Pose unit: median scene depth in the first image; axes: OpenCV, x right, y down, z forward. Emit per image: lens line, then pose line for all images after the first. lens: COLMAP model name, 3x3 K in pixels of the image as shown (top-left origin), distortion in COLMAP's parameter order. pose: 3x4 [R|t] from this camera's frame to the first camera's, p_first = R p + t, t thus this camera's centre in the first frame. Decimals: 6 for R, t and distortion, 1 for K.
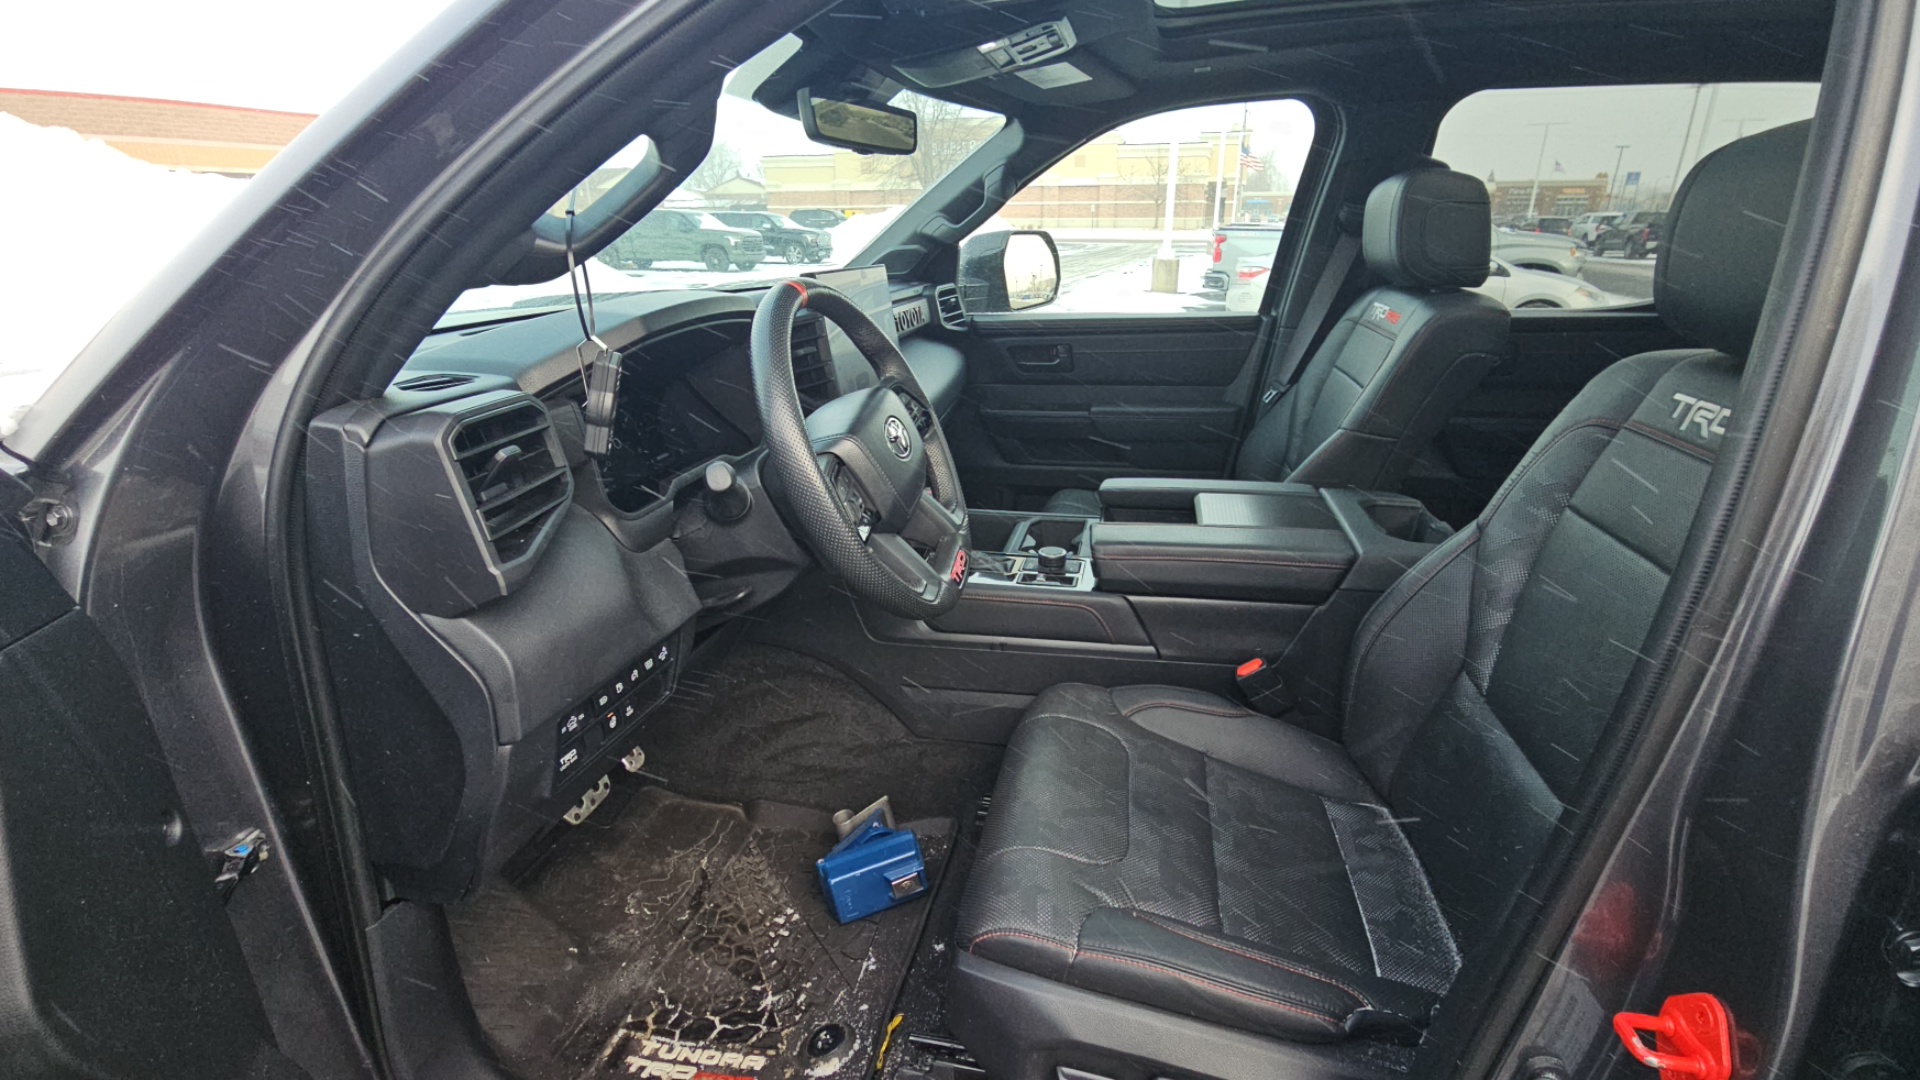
lens RADIAL K [[854.7, 0, 977.9], [0, 854.7, 542.9], [0, 0, 1]] dist [0.005062, -0.004290]
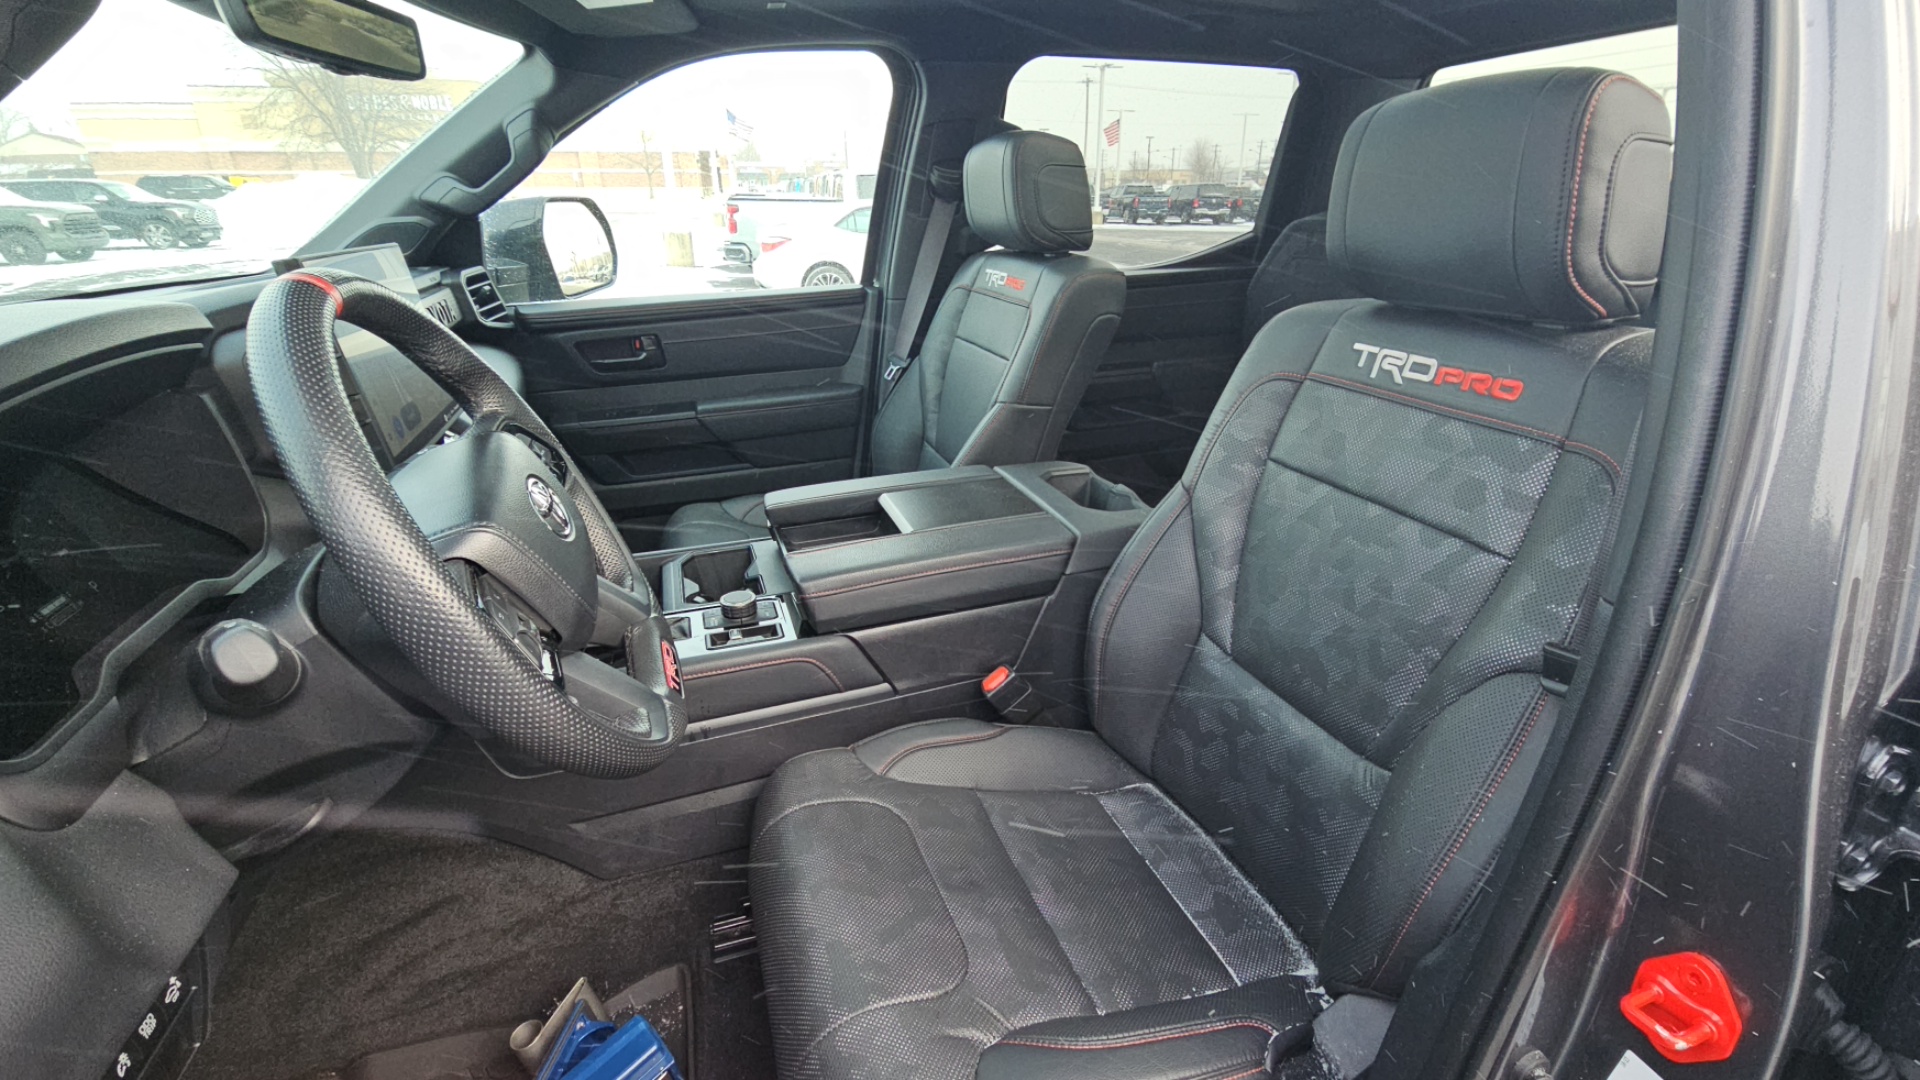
lens RADIAL K [[854.7, 0, 978.9], [0, 854.7, 542.9], [0, 0, 1]] dist [0.005062, -0.004290]
pose [[0.860007, -0.192780, 0.472466, -0.088355], [0.178844, 0.981034, 0.074749, -0.060671], [-0.477915, 0.020213, 0.878173, 0.188861]]
